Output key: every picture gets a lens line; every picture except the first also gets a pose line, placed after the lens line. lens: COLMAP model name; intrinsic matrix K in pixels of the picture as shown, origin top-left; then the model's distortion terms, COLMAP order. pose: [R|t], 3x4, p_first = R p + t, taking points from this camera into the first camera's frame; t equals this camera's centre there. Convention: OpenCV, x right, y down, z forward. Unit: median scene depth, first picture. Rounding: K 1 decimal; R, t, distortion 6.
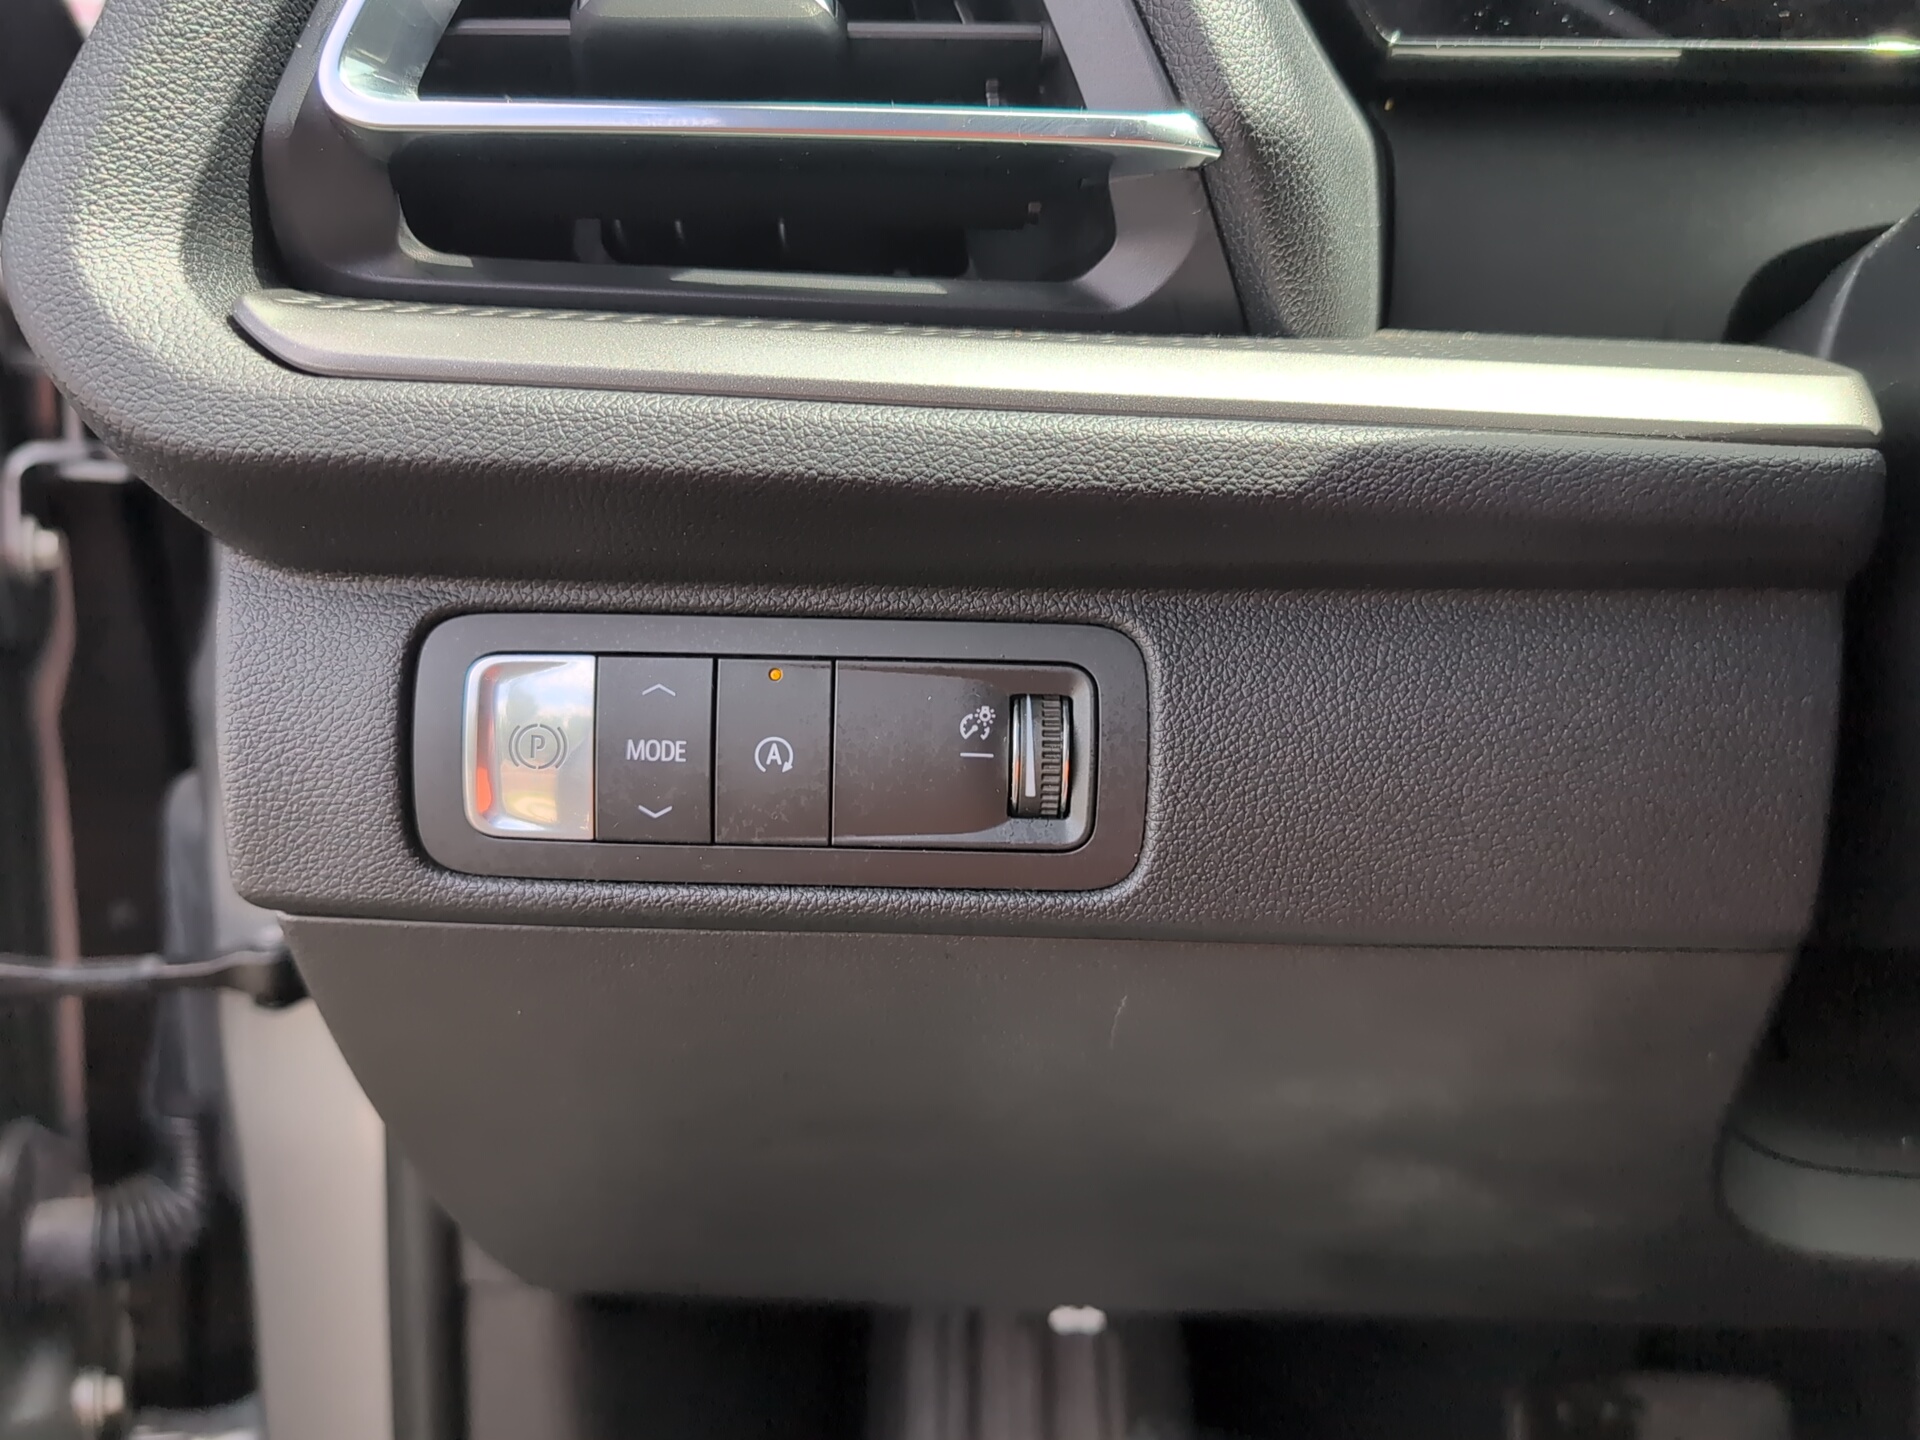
lens RADIAL K [[1574.8, 0, 955.4], [0, 1574.8, 717.8], [0, 0, 1]] dist [0.010879, -0.054330]
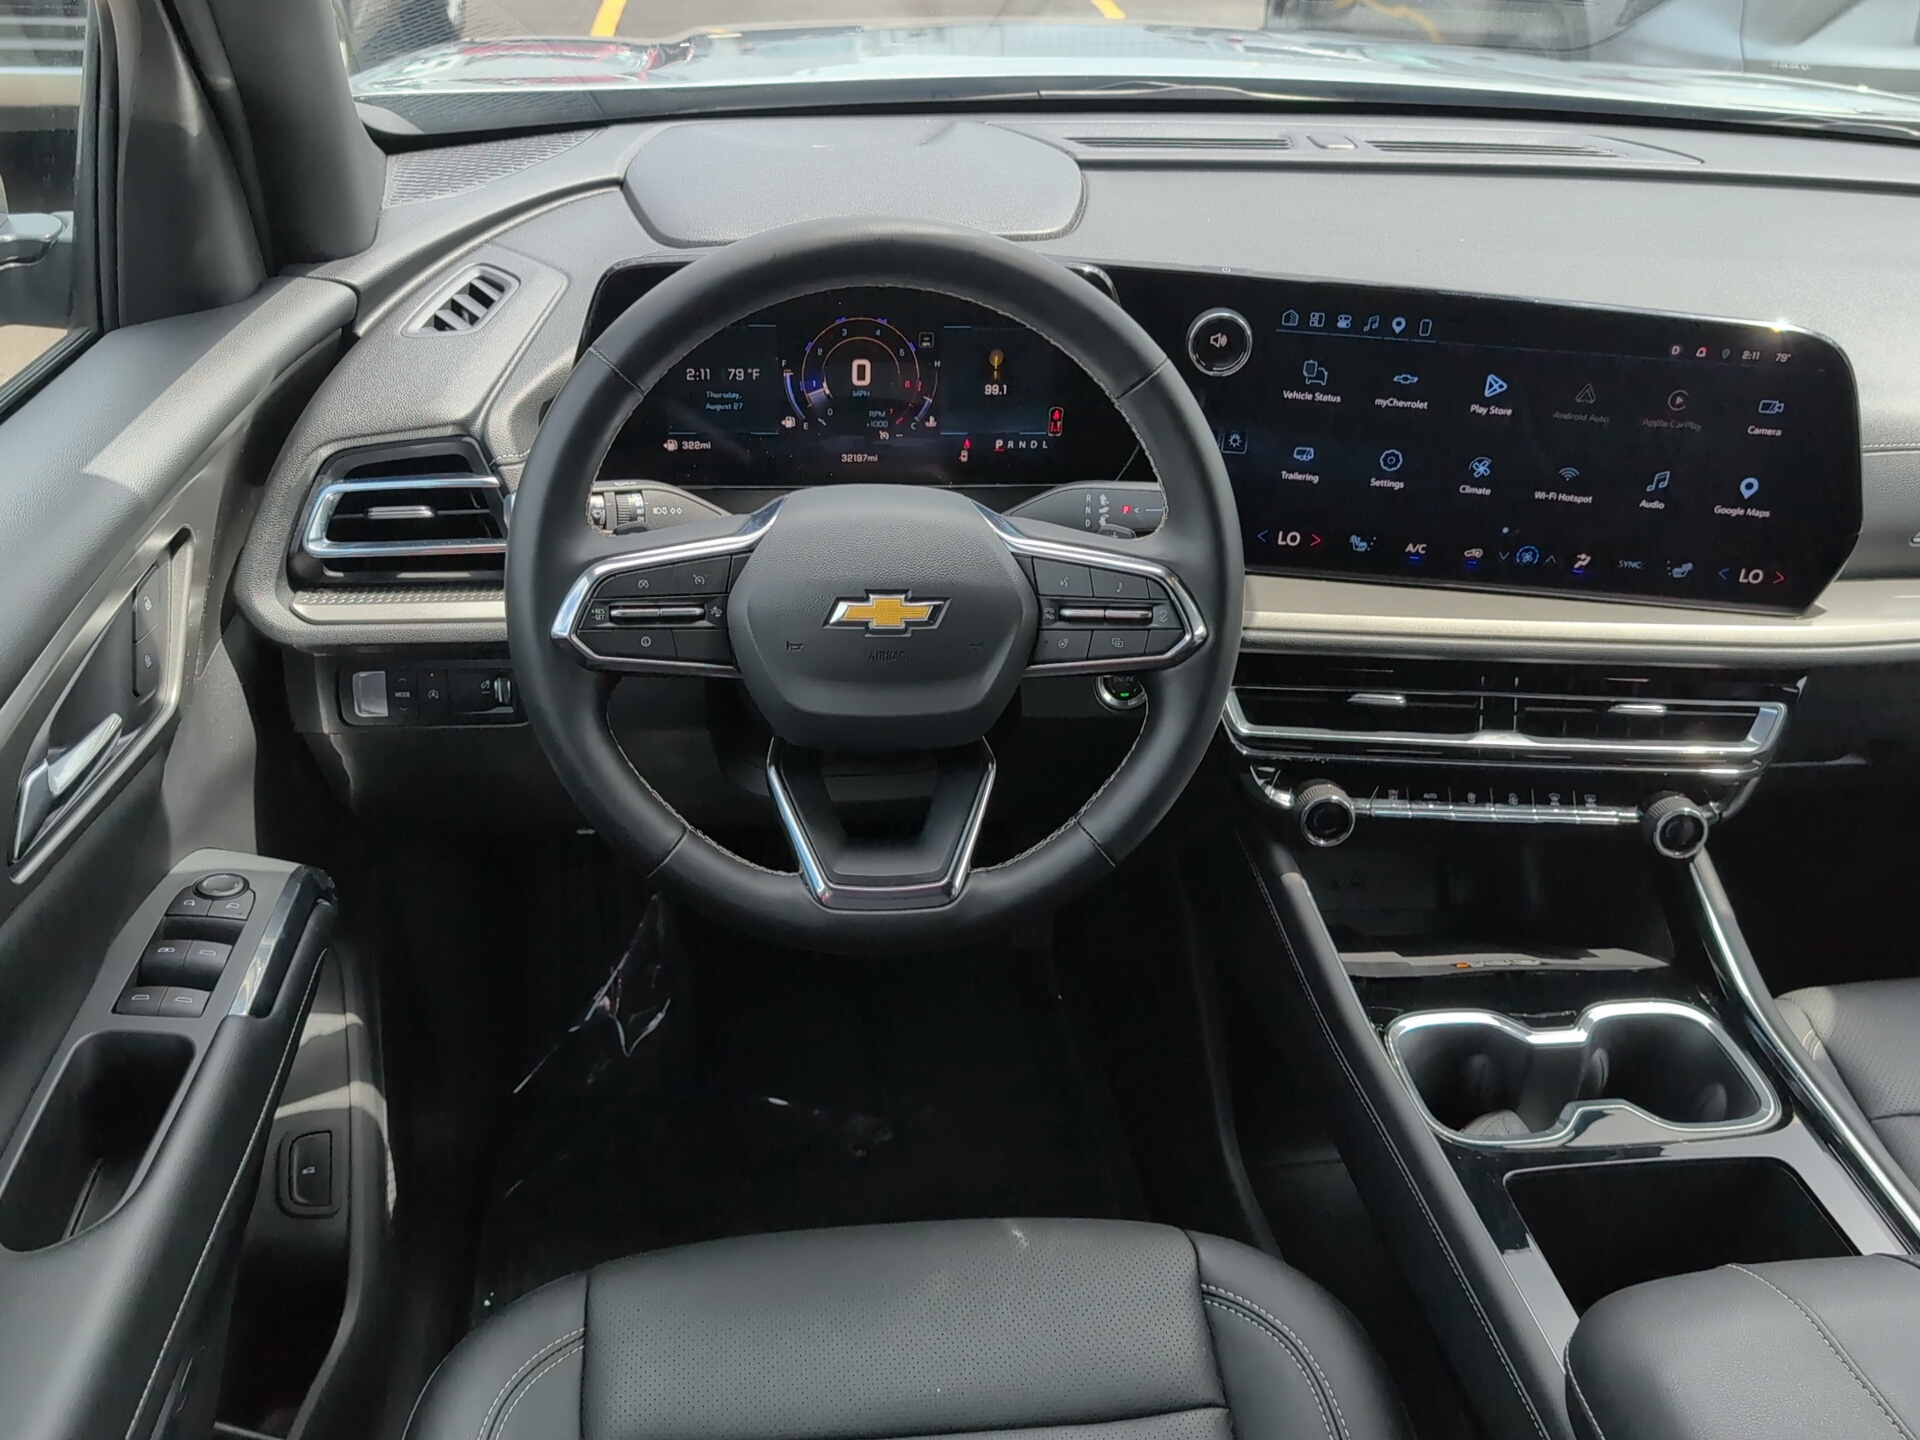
lens RADIAL K [[1574.8, 0, 962.1], [0, 1574.8, 715.8], [0, 0, 1]] dist [0.010879, -0.054330]
pose [[0.989335, -0.030834, 0.142355, 0.639581], [-0.008296, 0.963822, 0.266419, -0.997943], [-0.145420, -0.264759, 0.953287, -3.015854]]
